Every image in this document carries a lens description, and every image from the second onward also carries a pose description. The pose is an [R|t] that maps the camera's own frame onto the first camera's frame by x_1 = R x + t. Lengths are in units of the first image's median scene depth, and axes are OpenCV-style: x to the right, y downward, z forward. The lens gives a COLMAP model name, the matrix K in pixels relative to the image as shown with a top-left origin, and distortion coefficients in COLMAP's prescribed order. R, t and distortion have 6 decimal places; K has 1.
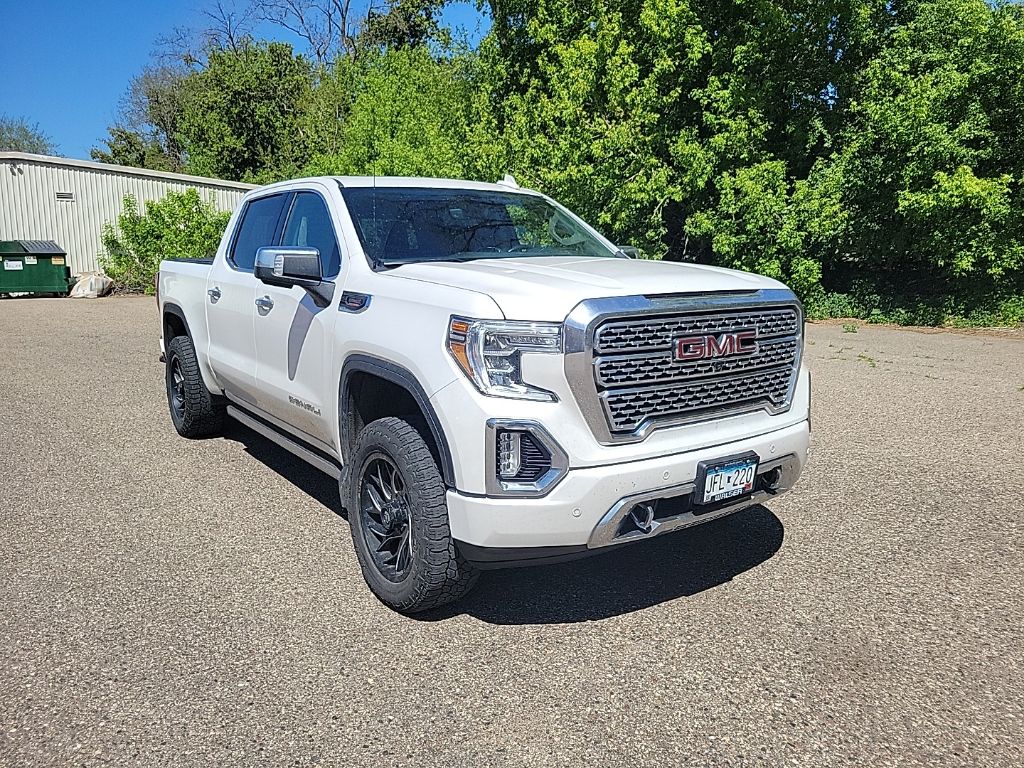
lens RADIAL K [[769.2, 0, 517.7], [0, 769.2, 367.9], [0, 0, 1]] dist [0.049106, -0.028702]
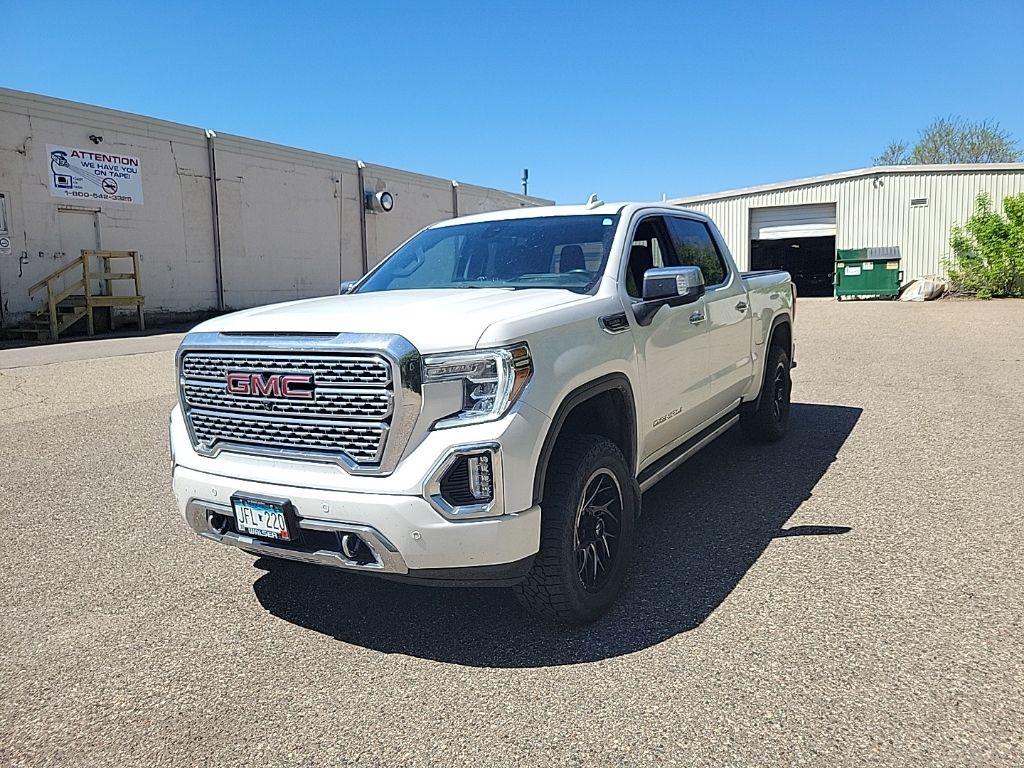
lens RADIAL K [[769.2, 0, 516.7], [0, 769.2, 365.9], [0, 0, 1]] dist [0.049106, -0.028702]
pose [[0.407788, 0.096145, -0.908000, 0.727125], [-0.095889, 0.993451, 0.062129, -0.082500], [0.908028, 0.061731, 0.414337, 0.482870]]
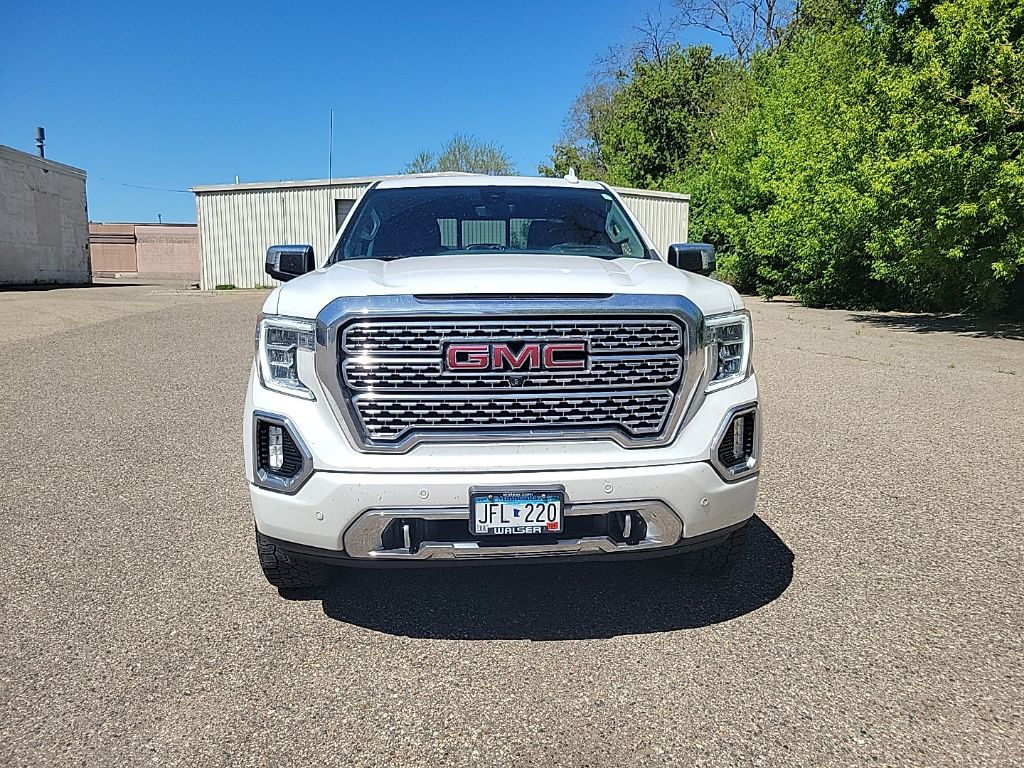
lens RADIAL K [[769.2, 0, 518.6], [0, 769.2, 385.2], [0, 0, 1]] dist [0.049106, -0.028702]
pose [[0.854027, 0.087673, -0.512788, 0.389434], [-0.078296, 0.996131, 0.039912, -0.017655], [0.514304, 0.006064, 0.857587, 0.145864]]
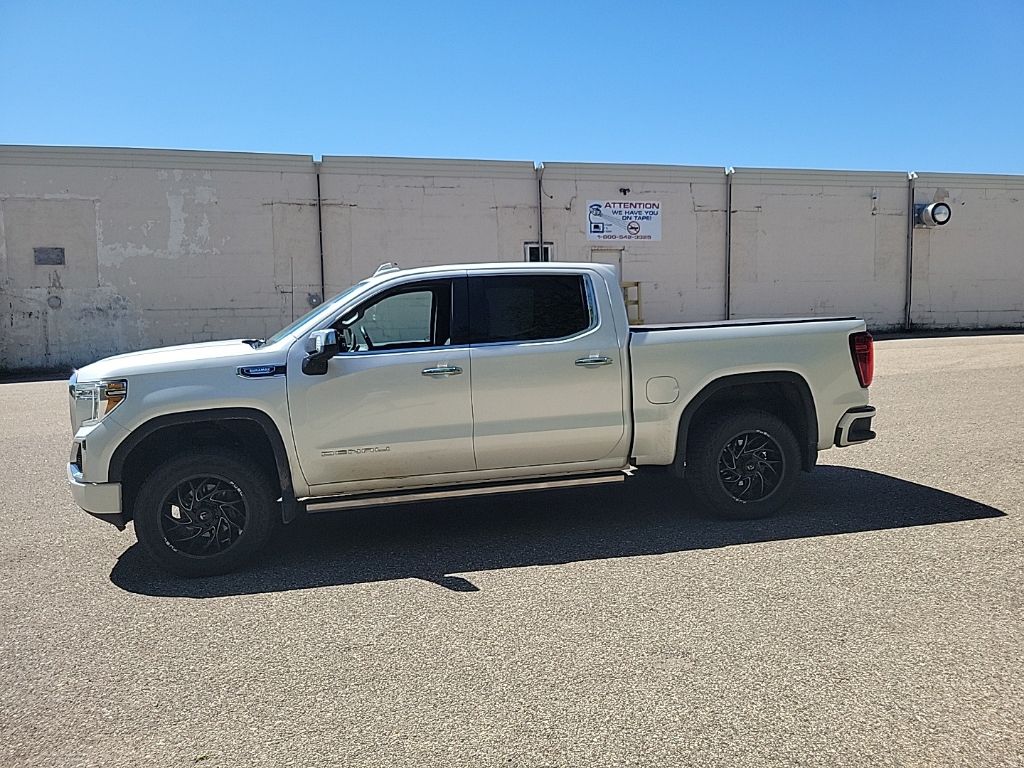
lens RADIAL K [[769.2, 0, 520.3], [0, 769.2, 358.6], [0, 0, 1]] dist [0.049106, -0.028702]
pose [[-0.408235, 0.070392, -0.910159, 0.850431], [-0.094626, 0.988389, 0.118885, -0.237707], [0.907959, 0.134658, -0.396833, 1.471054]]
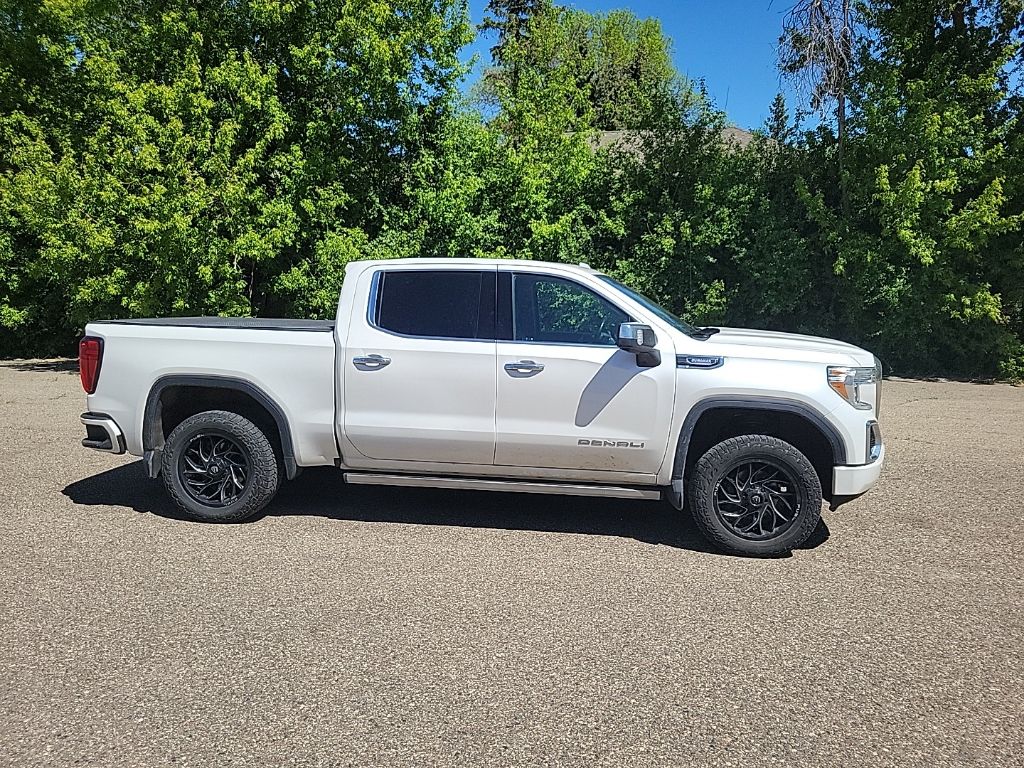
lens RADIAL K [[769.2, 0, 506.8], [0, 769.2, 380.9], [0, 0, 1]] dist [0.049106, -0.028702]
pose [[0.687864, -0.060459, 0.723317, -0.964671], [0.089771, 0.995960, -0.002122, -0.050403], [-0.720267, 0.066392, 0.690513, 0.165770]]
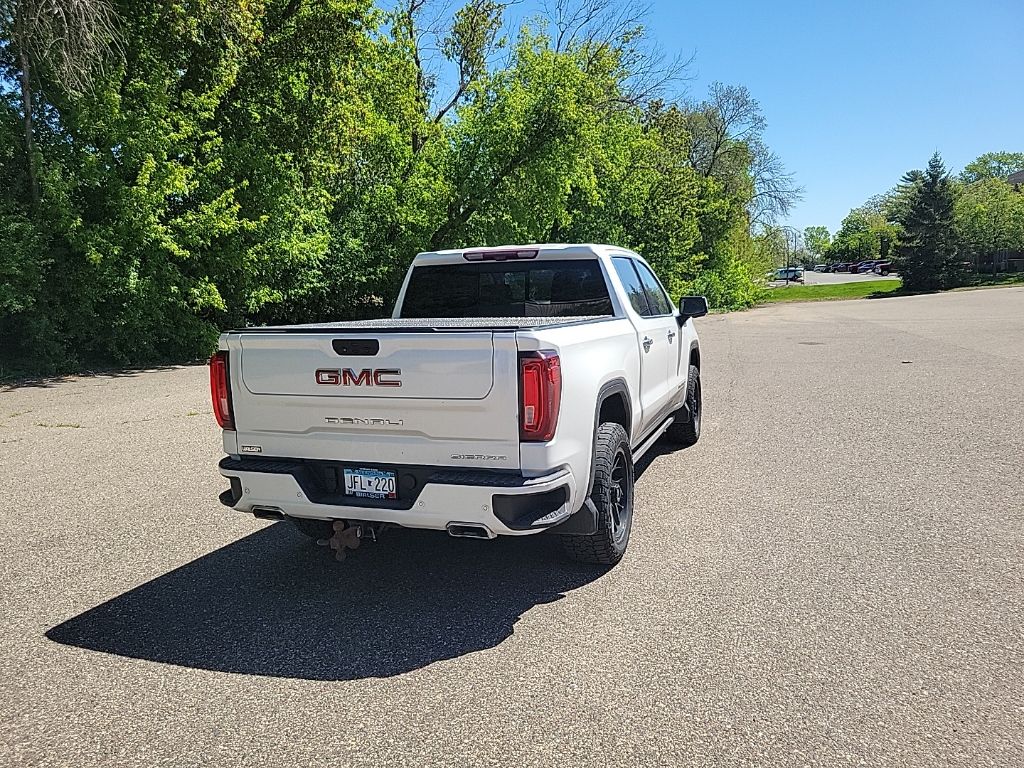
lens RADIAL K [[769.2, 0, 521.9], [0, 769.2, 384.1], [0, 0, 1]] dist [0.049106, -0.028702]
pose [[-0.573799, -0.078016, 0.815272, -1.109674], [0.150731, 0.968389, 0.198755, -0.265550], [-0.805006, 0.236932, -0.543901, 1.654642]]
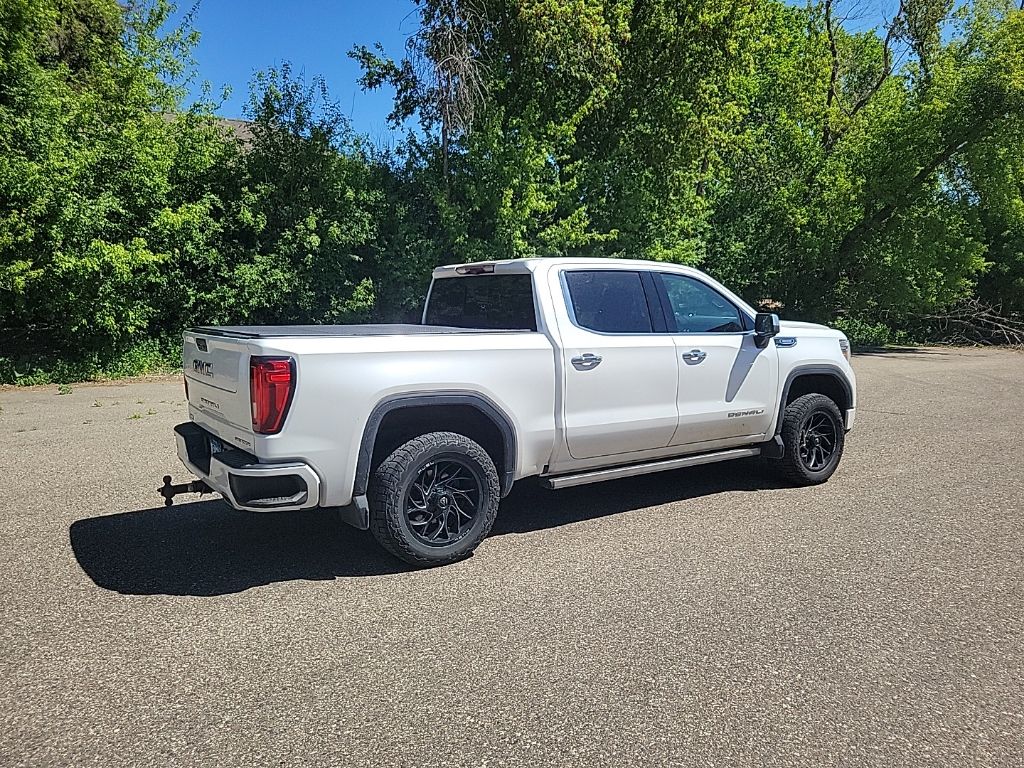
lens RADIAL K [[769.2, 0, 518.4], [0, 769.2, 364.8], [0, 0, 1]] dist [0.049106, -0.028702]
pose [[0.016546, -0.078595, 0.996769, -1.344370], [0.152256, 0.985478, 0.075177, -0.173197], [-0.988203, 0.150520, 0.028272, 1.019471]]
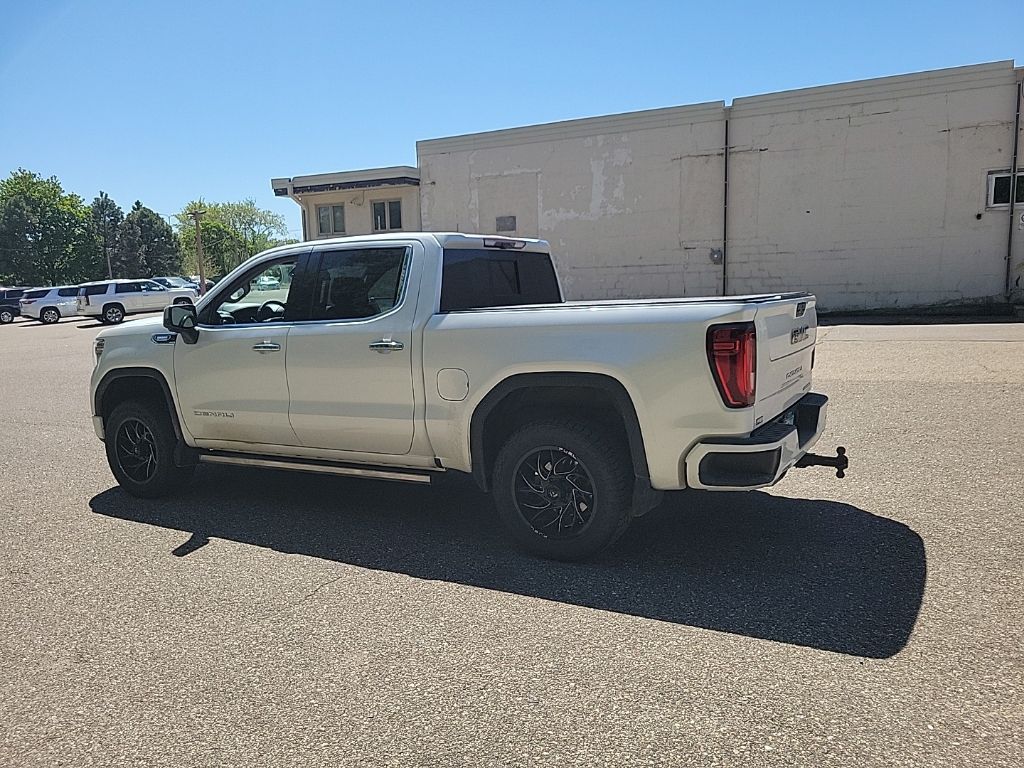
lens RADIAL K [[769.2, 0, 518.7], [0, 769.2, 383.5], [0, 0, 1]] dist [0.049106, -0.028702]
pose [[-0.910665, 0.089495, -0.403335, 0.139821], [-0.018322, 0.966547, 0.255834, -0.312760], [0.412738, 0.240370, -0.878561, 2.013126]]
